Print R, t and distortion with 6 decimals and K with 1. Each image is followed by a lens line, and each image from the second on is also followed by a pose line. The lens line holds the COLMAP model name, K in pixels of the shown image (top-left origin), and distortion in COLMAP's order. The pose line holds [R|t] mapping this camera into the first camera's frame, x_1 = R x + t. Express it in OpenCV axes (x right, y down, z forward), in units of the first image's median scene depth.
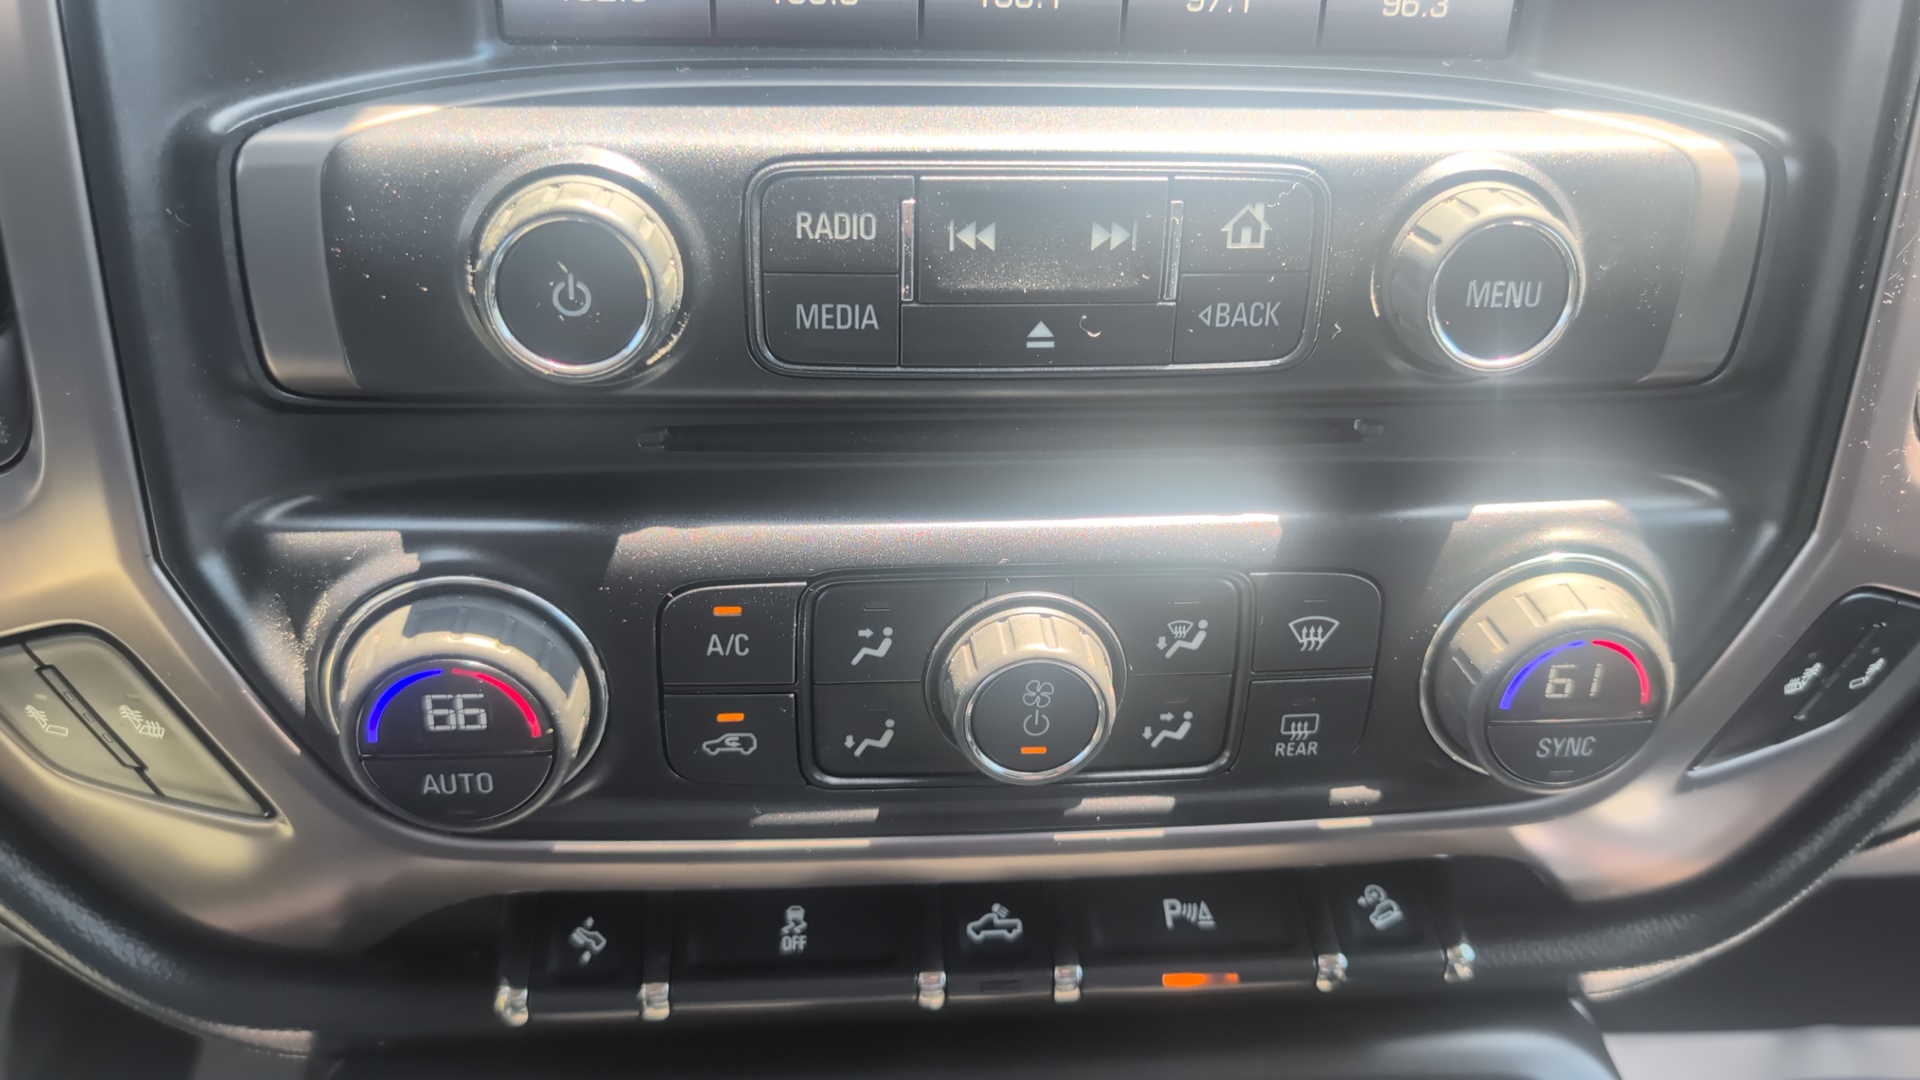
lens RADIAL K [[1636.0, 0, 980.9], [0, 1636.0, 536.2], [0, 0, 1]] dist [-0.005826, -0.006682]
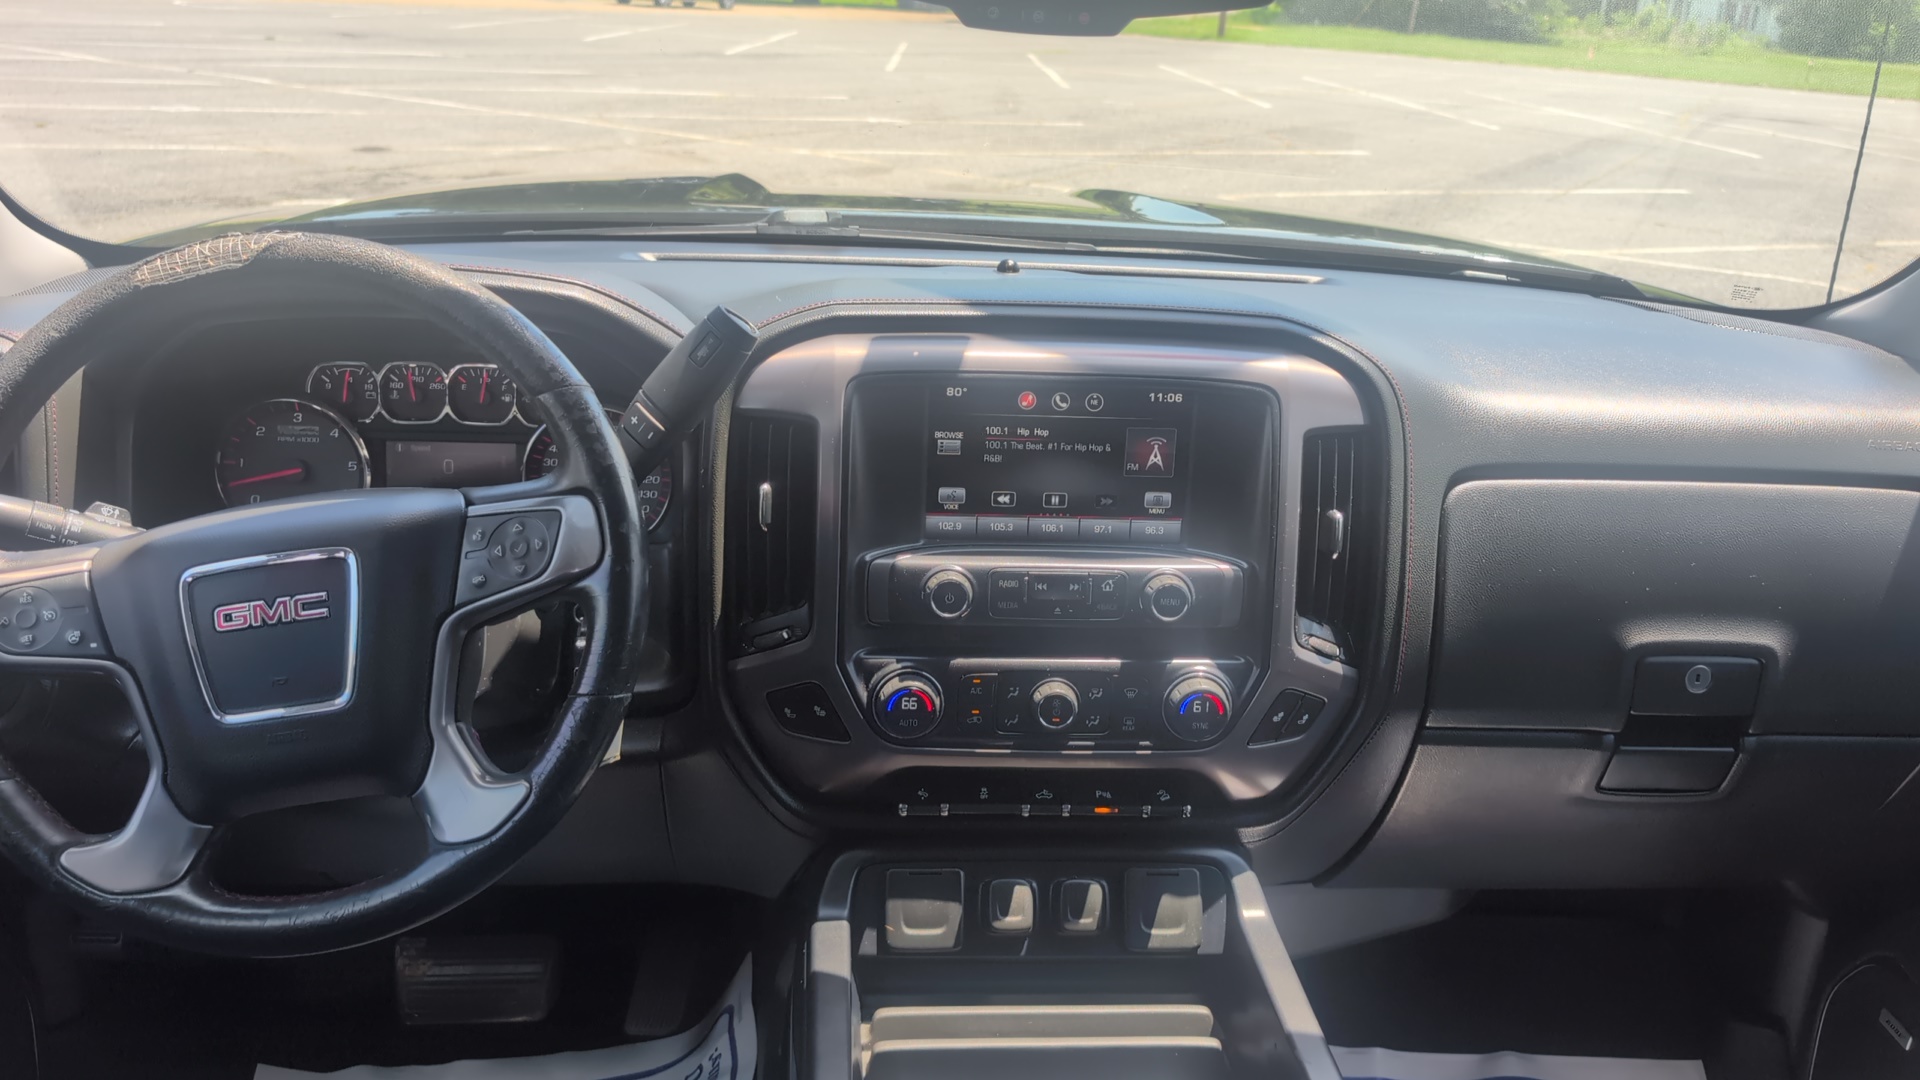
lens RADIAL K [[1606.4, 0, 960.0], [0, 1606.4, 540.0], [0, 0, 1]] dist [0.089775, -0.159668]
pose [[0.999529, 0.009037, -0.029336, -0.086756], [-0.015657, 0.972111, -0.234000, 0.618602], [0.026403, 0.234349, 0.971794, -2.815648]]
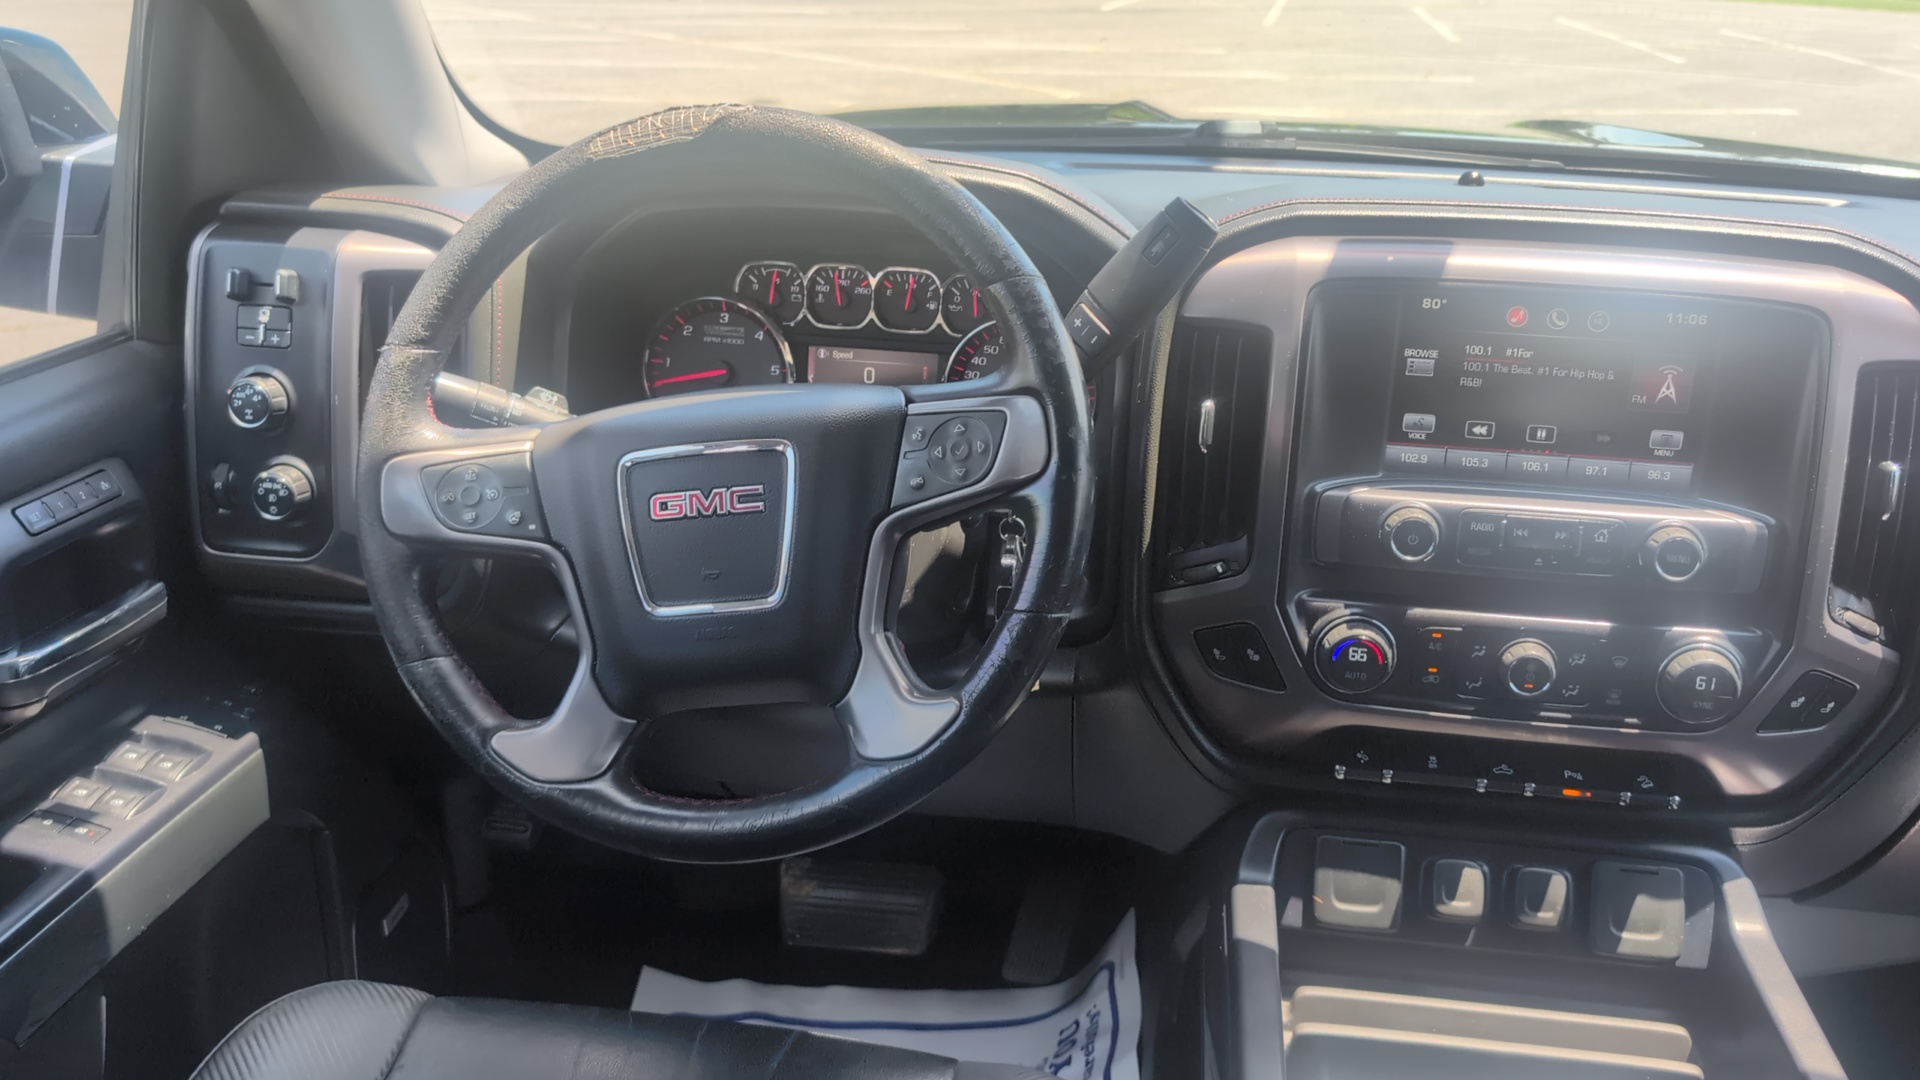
lens RADIAL K [[1618.4, 0, 1000.2], [0, 1618.4, 546.3], [0, 0, 1]] dist [0.095004, -0.186346]
pose [[0.973683, 0.069910, -0.216920, -0.320818], [-0.113504, 0.974105, -0.195541, 0.642667], [0.197633, 0.215016, 0.956404, -2.515742]]
